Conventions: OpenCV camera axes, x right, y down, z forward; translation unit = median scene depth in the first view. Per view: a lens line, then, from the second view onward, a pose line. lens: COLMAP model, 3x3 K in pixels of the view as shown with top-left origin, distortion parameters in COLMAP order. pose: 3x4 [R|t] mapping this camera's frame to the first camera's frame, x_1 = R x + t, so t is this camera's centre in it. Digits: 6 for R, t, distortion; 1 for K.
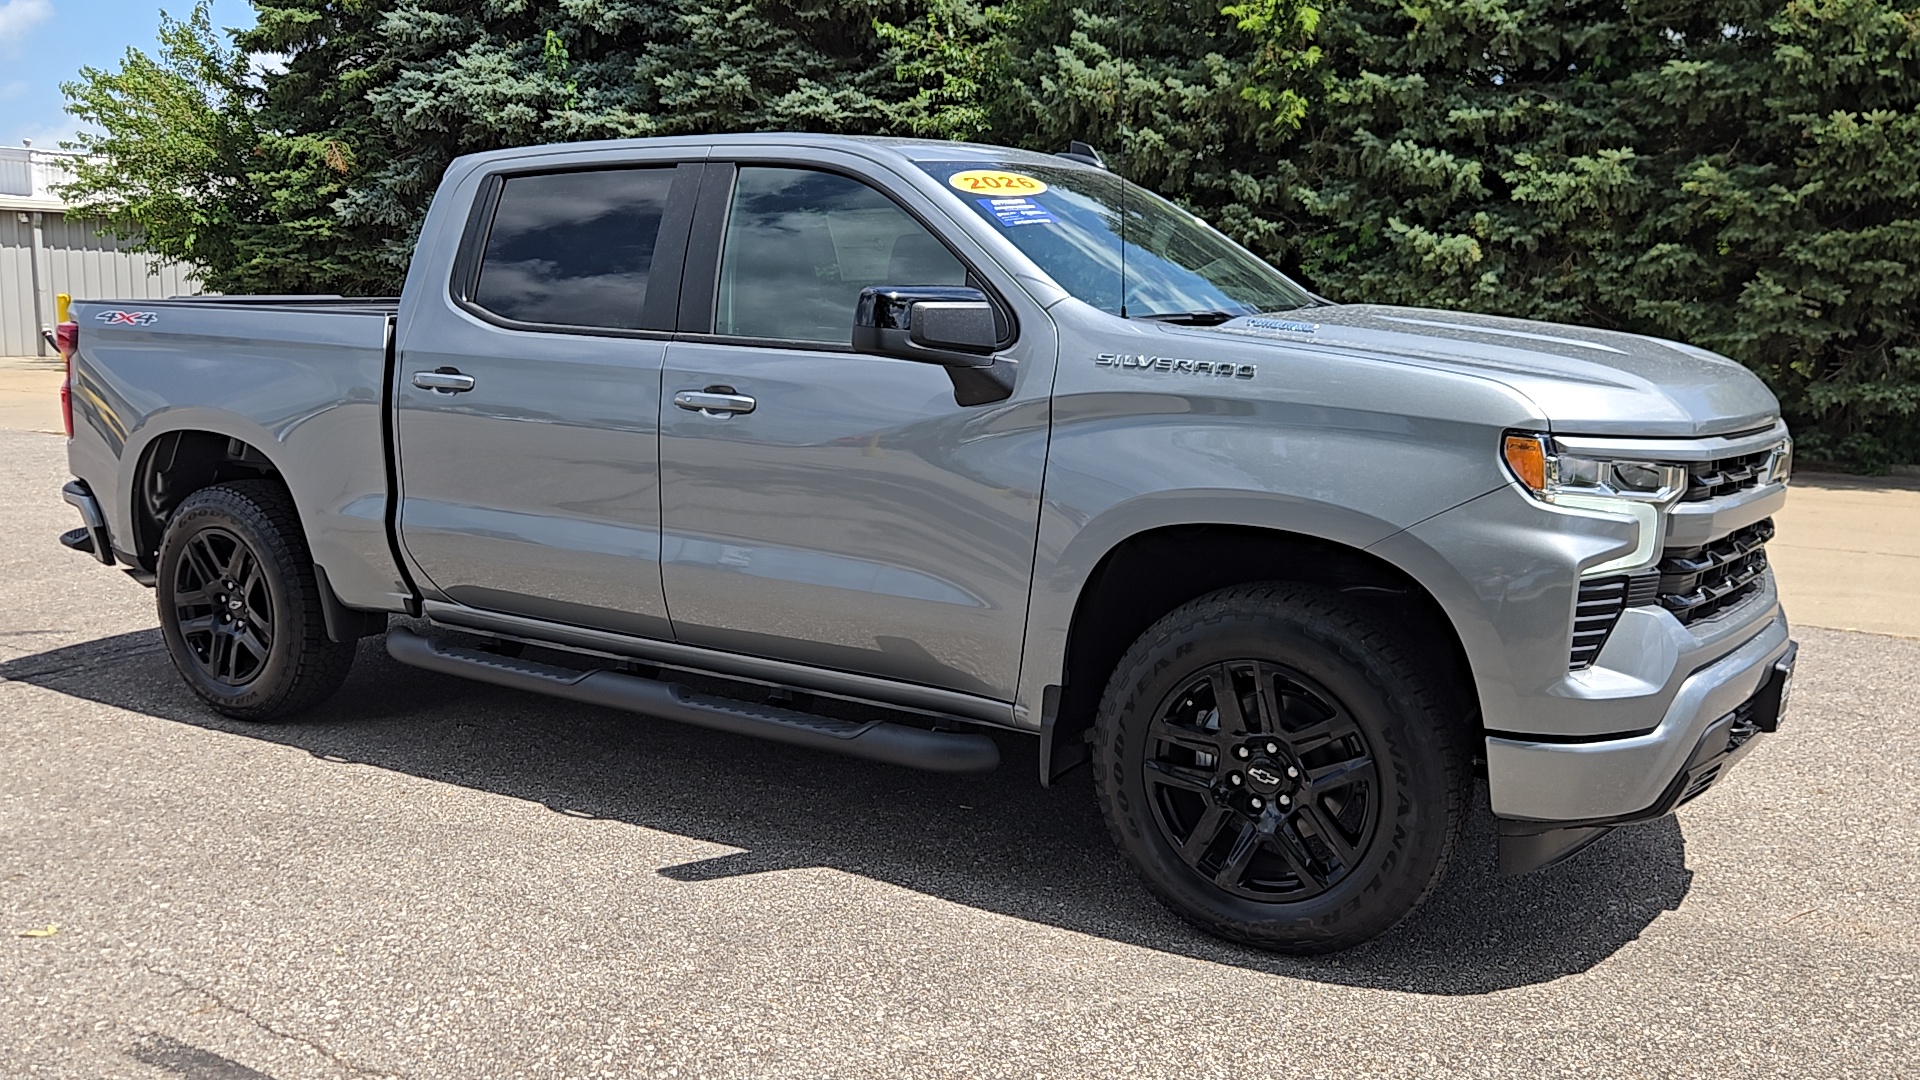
lens RADIAL K [[1611.6, 0, 952.0], [0, 1611.6, 532.0], [0, 0, 1]] dist [0.005240, 0.007786]
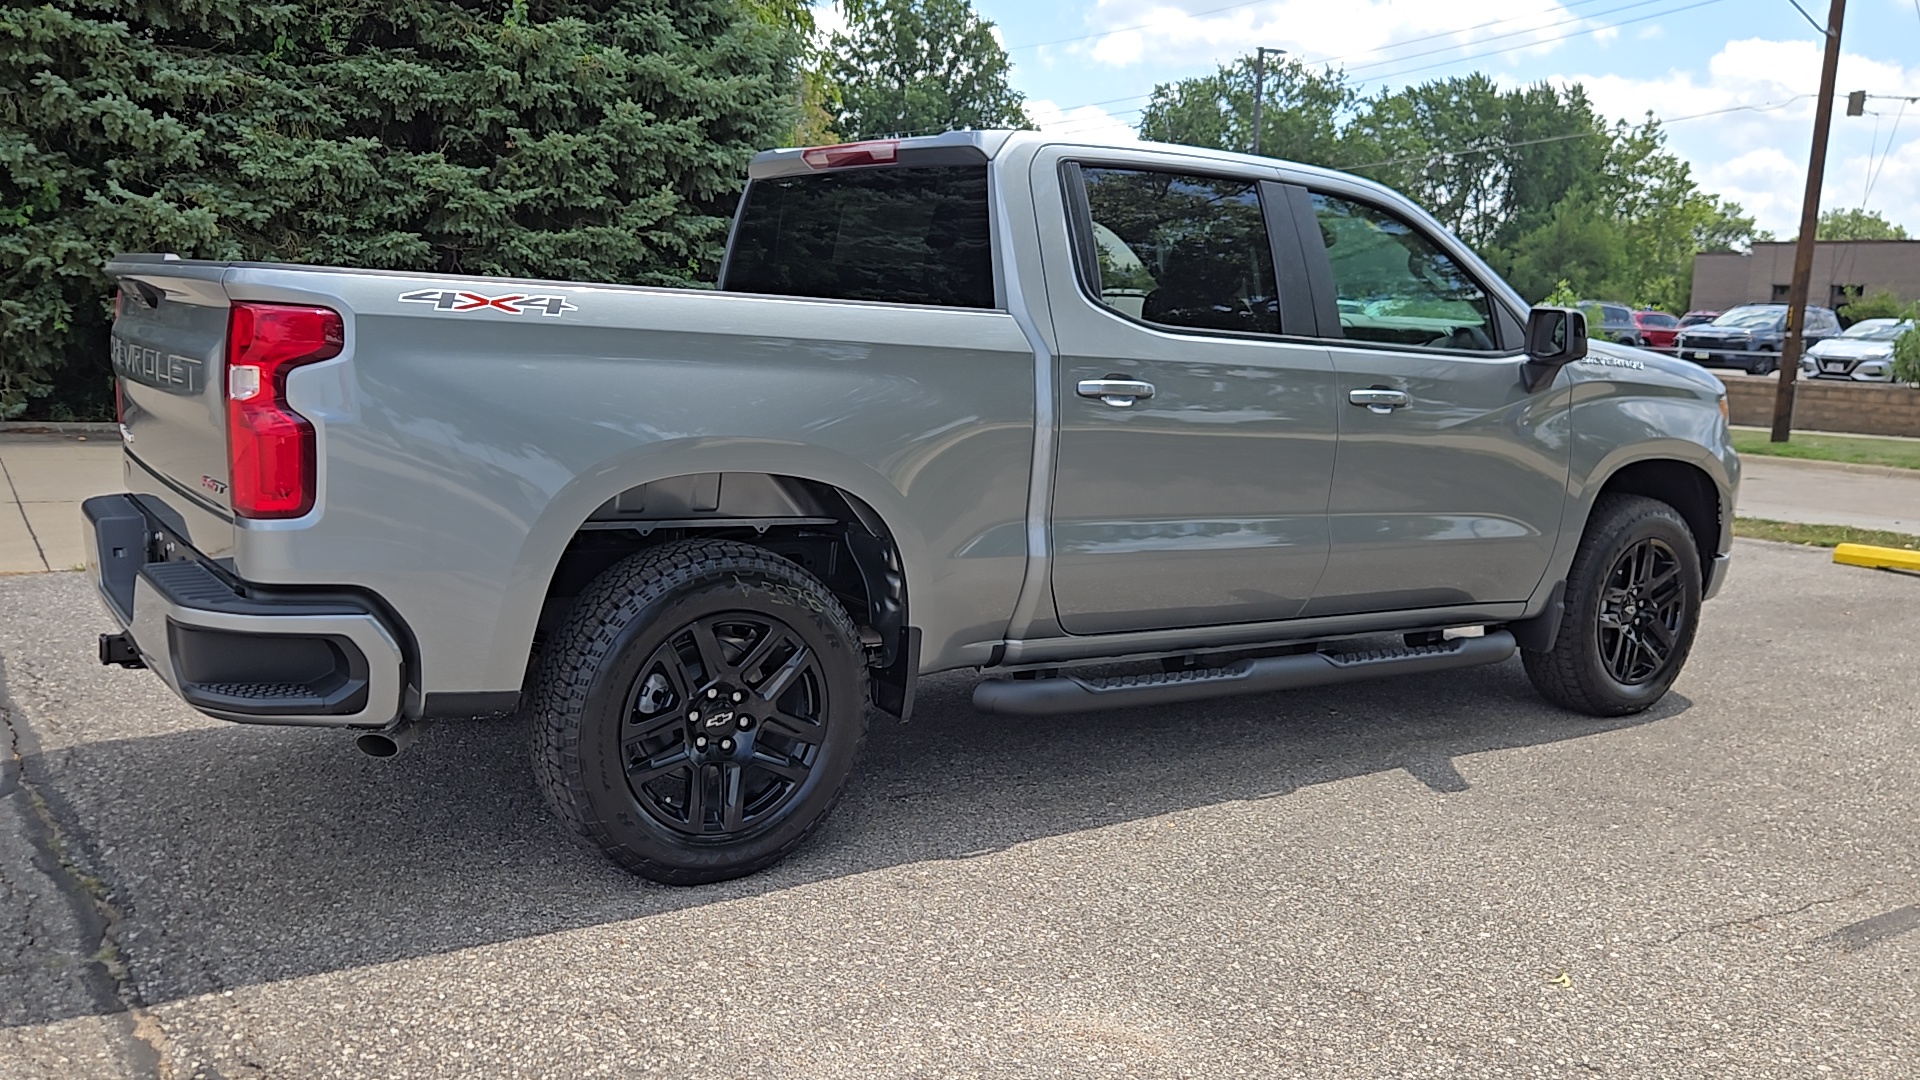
lens RADIAL K [[1611.6, 0, 952.0], [0, 1611.6, 532.0], [0, 0, 1]] dist [0.005240, 0.007786]
pose [[0.405506, -0.110409, 0.907400, -0.479728], [0.093535, 0.992480, 0.078962, -0.037713], [-0.909294, 0.052854, 0.412784, 0.285764]]
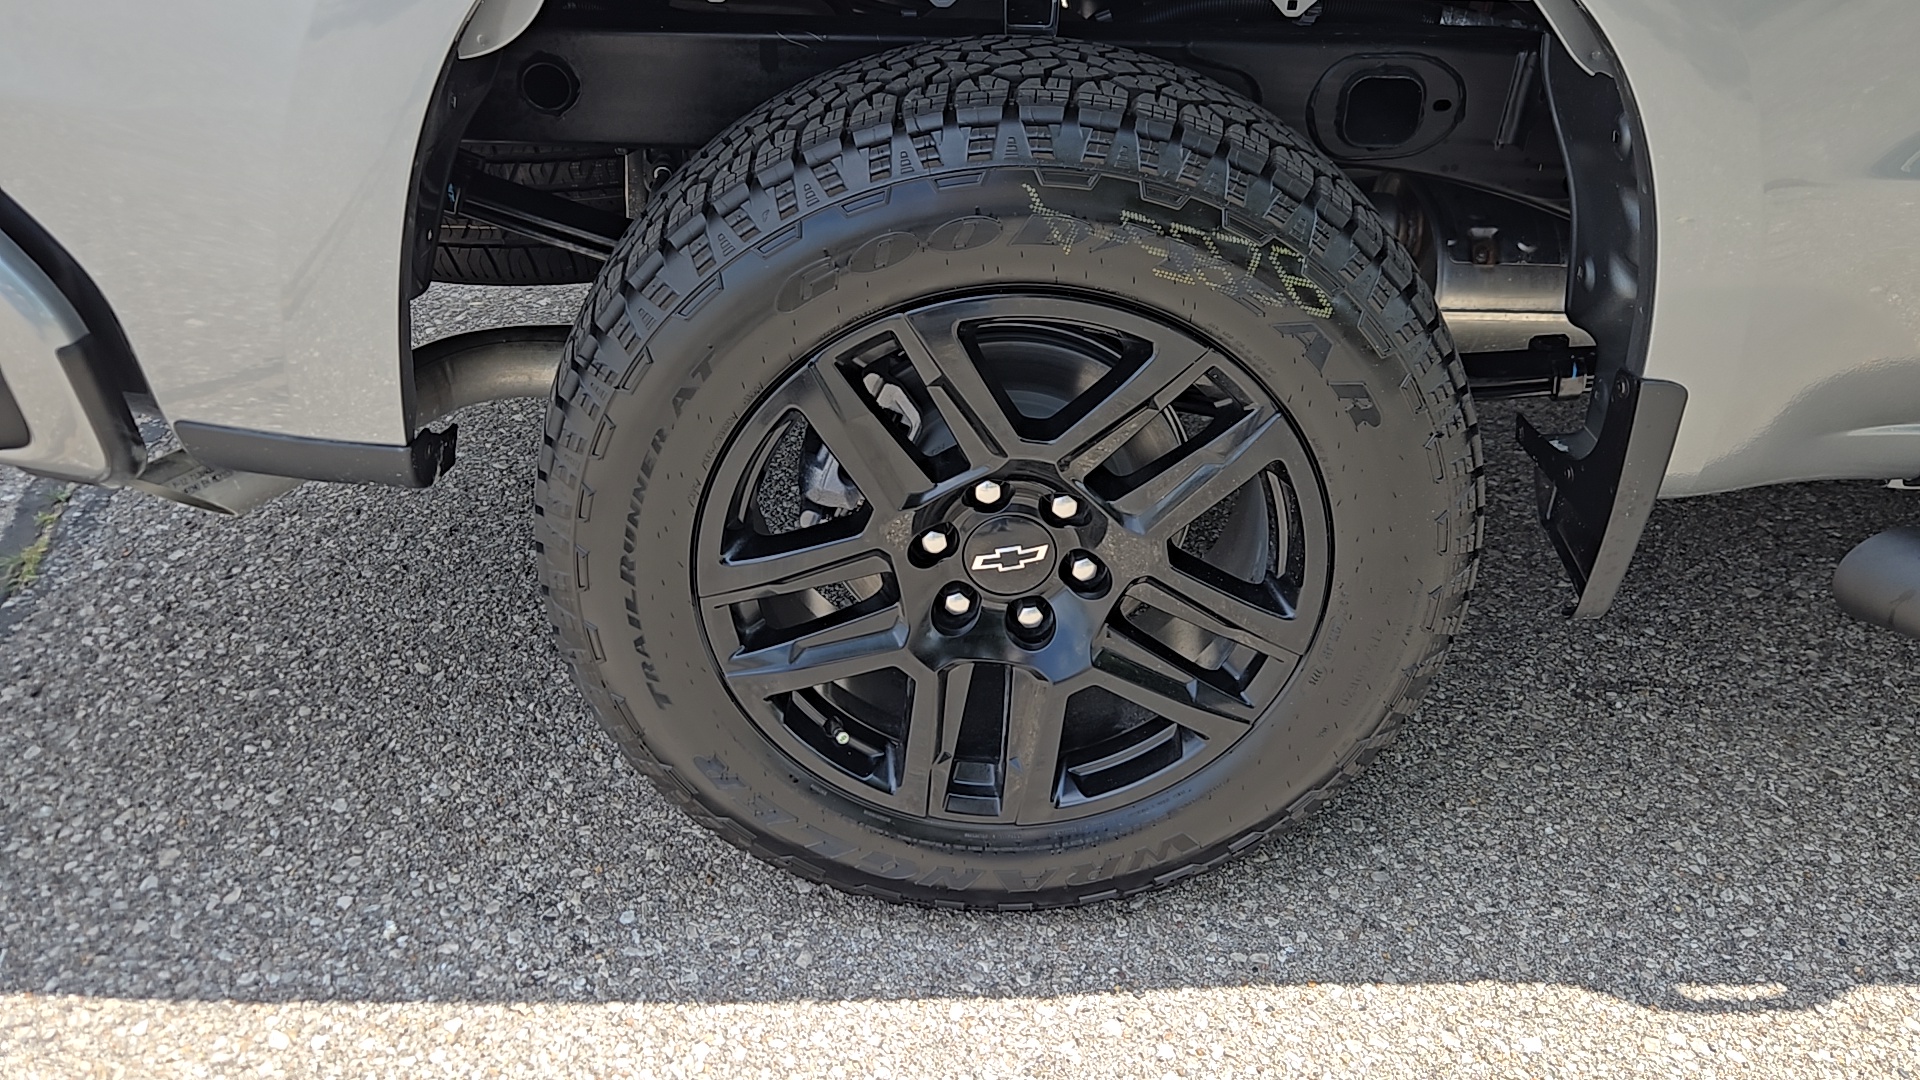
lens RADIAL K [[1611.6, 0, 952.0], [0, 1611.6, 532.0], [0, 0, 1]] dist [0.005240, 0.007786]
pose [[0.838905, -0.269233, 0.473024, -0.267161], [0.068926, 0.914640, 0.398349, -0.028751], [-0.539896, -0.301574, 0.785854, 0.373378]]
